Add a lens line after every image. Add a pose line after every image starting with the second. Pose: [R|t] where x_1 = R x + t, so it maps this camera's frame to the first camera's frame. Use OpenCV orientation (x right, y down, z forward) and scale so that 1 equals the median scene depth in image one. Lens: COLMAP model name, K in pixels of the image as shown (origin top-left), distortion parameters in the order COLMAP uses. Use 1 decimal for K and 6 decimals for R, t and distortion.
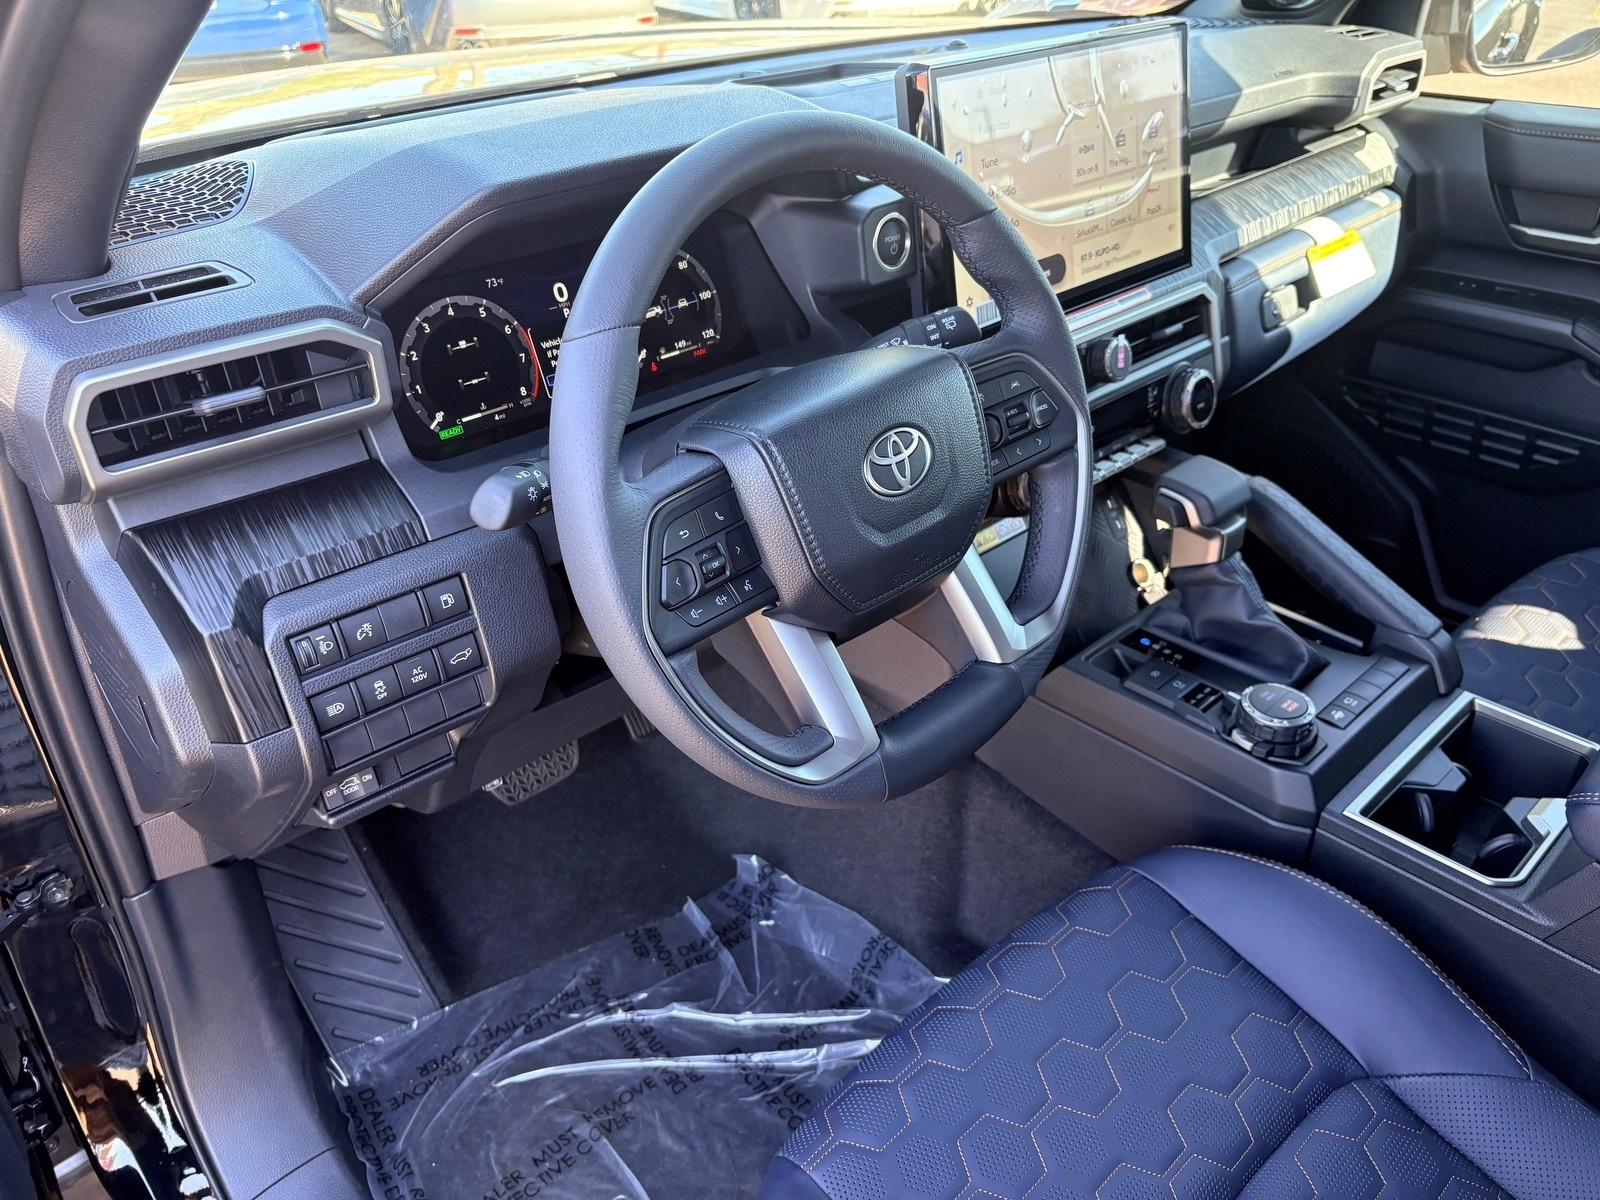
lens RADIAL K [[1234.0, 0, 801.2], [0, 1234.0, 601.5], [0, 0, 1]] dist [0.025682, -0.035308]
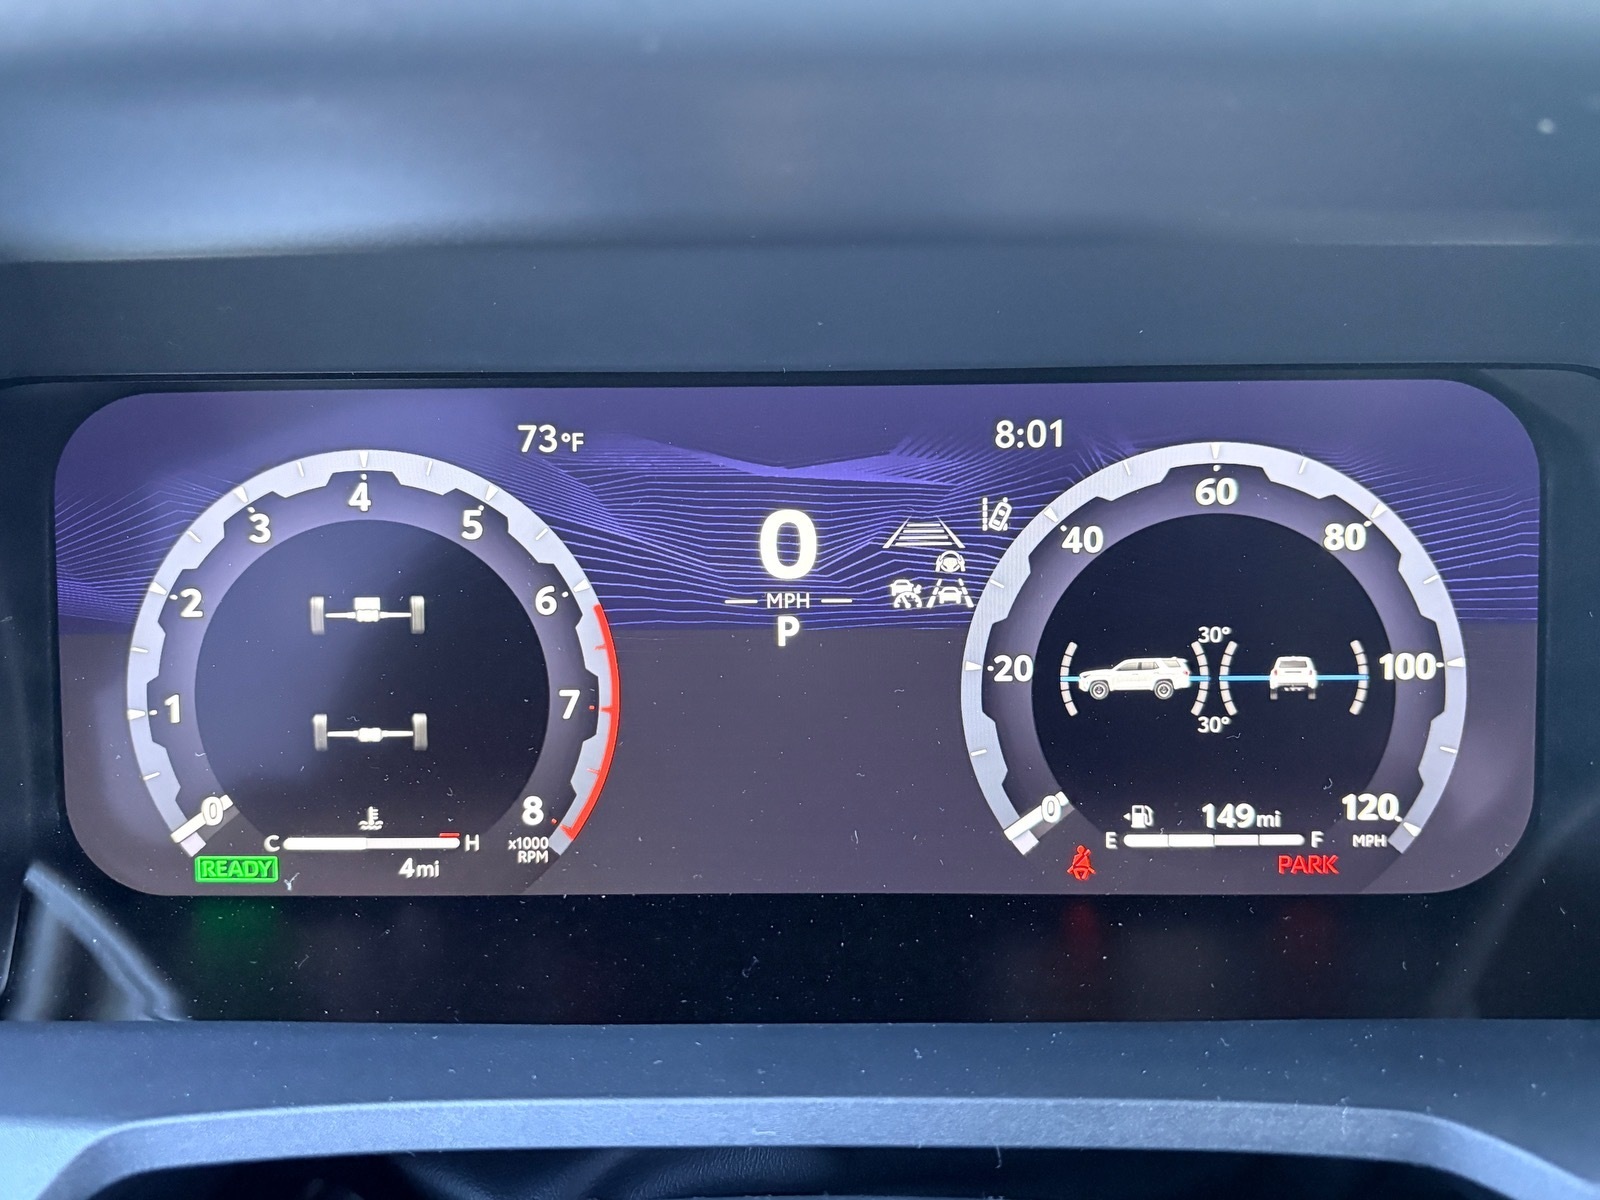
lens RADIAL K [[1428.0, 0, 793.2], [0, 1428.0, 596.5], [0, 0, 1]] dist [0.012314, -0.027002]
pose [[0.707421, 0.270539, -0.652966, 0.021602], [-0.360815, 0.932627, -0.004496, -0.216734], [0.607757, 0.238780, 0.757374, 0.703911]]
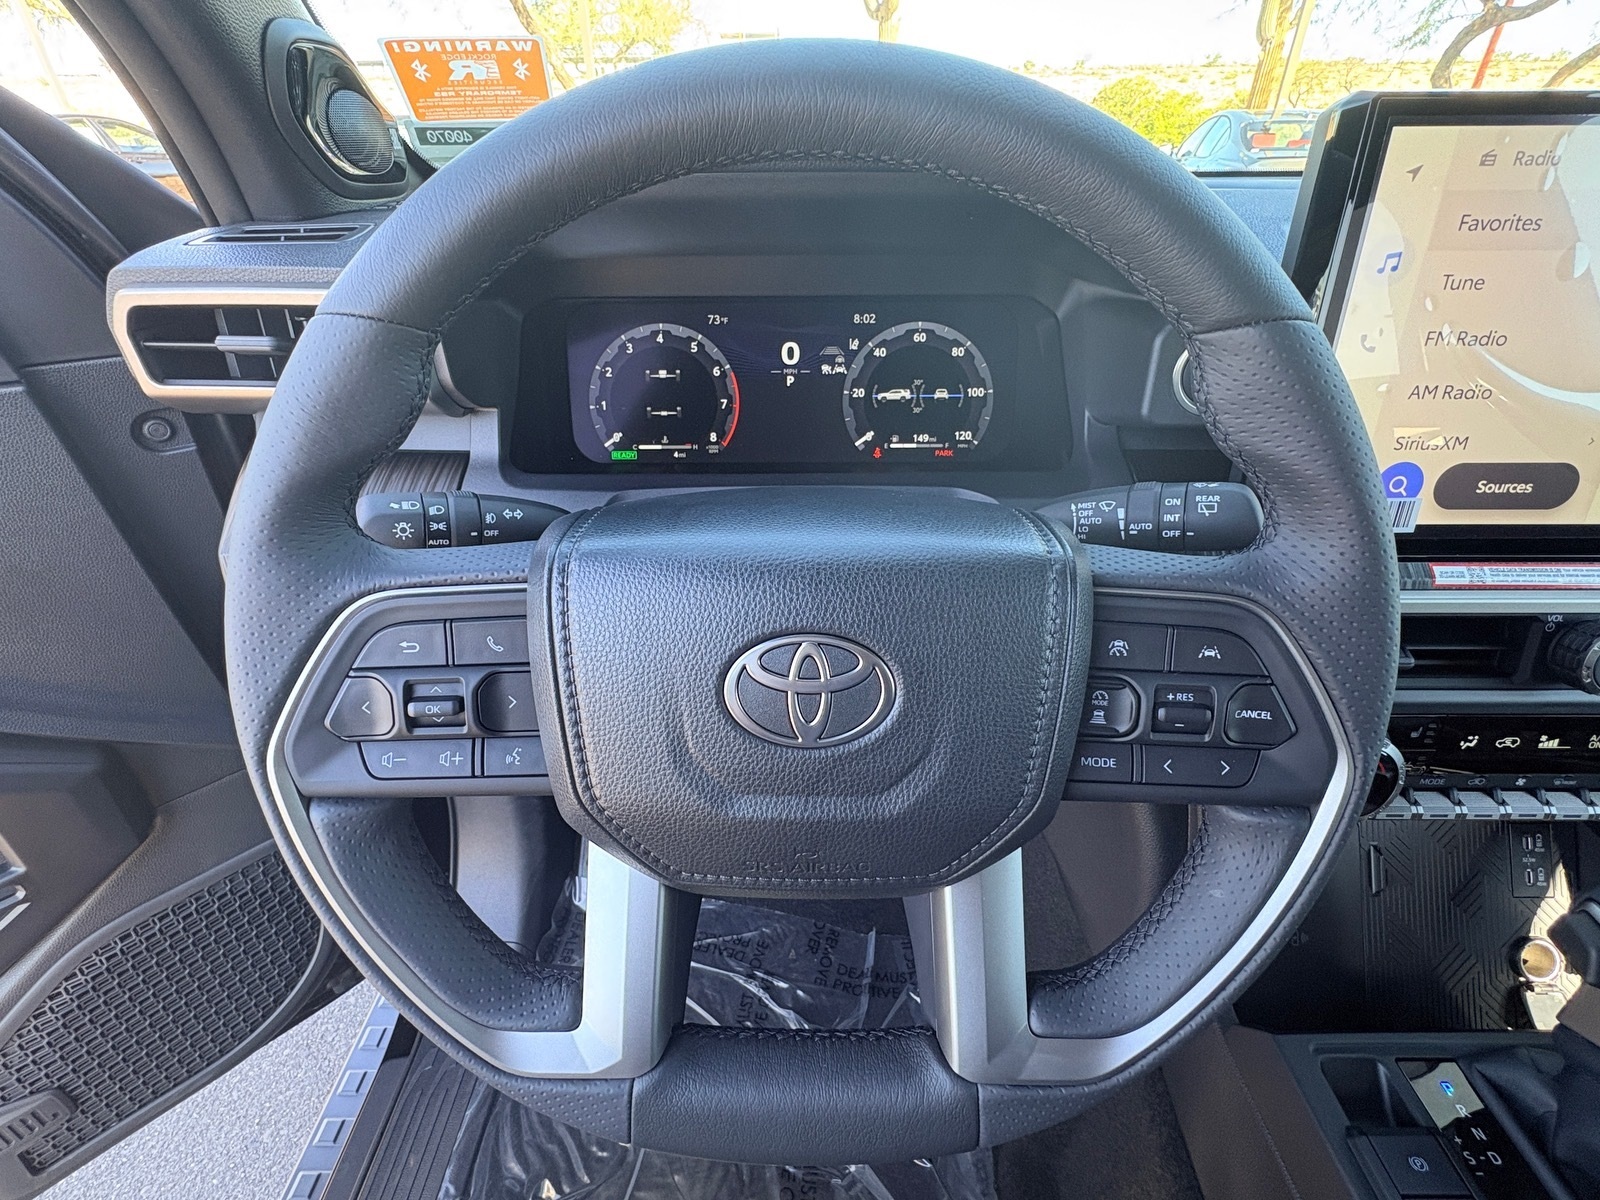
lens RADIAL K [[746.0, 0, 787.7], [0, 746.0, 594.5], [0, 0, 1]] dist [-0.002795, 0.000012]
pose [[0.716939, 0.374643, -0.587912, 0.187243], [-0.363340, 0.920535, 0.143523, -0.147333], [0.594964, 0.110715, 0.796090, 0.533521]]
